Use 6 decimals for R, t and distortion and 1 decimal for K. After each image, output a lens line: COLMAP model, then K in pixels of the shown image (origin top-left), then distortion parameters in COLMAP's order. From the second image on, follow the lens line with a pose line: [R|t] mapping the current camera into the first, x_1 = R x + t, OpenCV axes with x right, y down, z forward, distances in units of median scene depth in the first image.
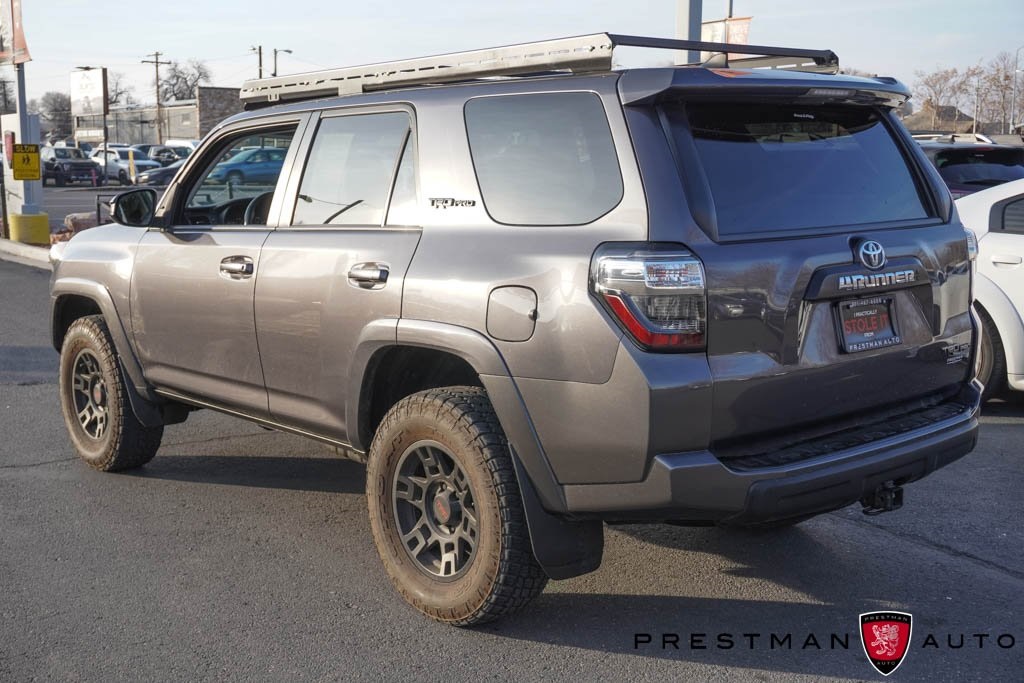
lens RADIAL K [[1234.7, 0, 522.6], [0, 1234.7, 341.6], [0, 0, 1]] dist [0.013974, 0.000000]
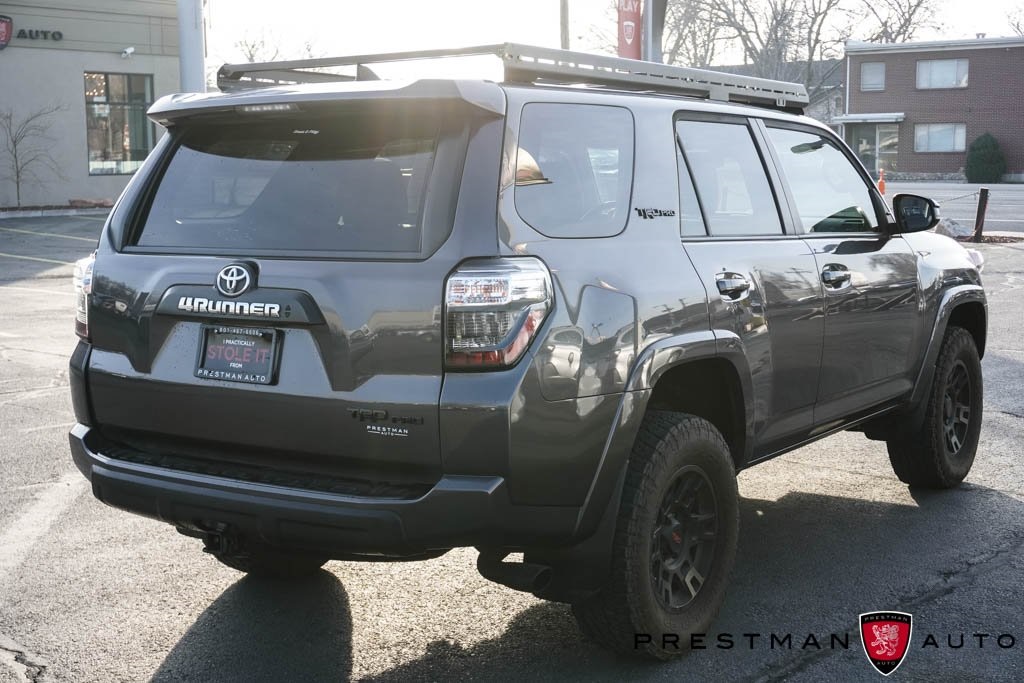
lens RADIAL K [[1430.2, 0, 513.8], [0, 1430.2, 341.2], [0, 0, 1]] dist [0.016174, 0.000000]
pose [[0.242118, 0.117482, -0.963108, 1.327834], [-0.132901, 0.987302, 0.087023, -0.141402], [0.961102, 0.106928, 0.254657, 0.893213]]
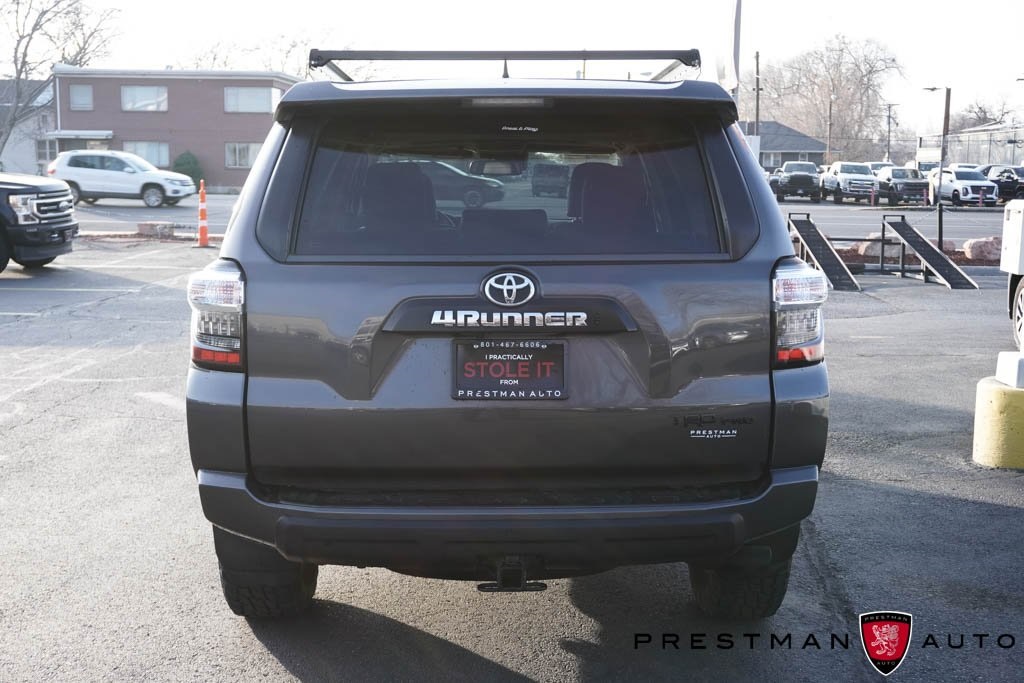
lens RADIAL K [[1234.7, 0, 516.2], [0, 1234.7, 342.3], [0, 0, 1]] dist [0.013974, 0.000000]
pose [[0.760232, 0.091567, -0.643166, 0.804270], [-0.101676, 0.994587, 0.021416, -0.050399], [0.641645, 0.049113, 0.765427, 0.334633]]
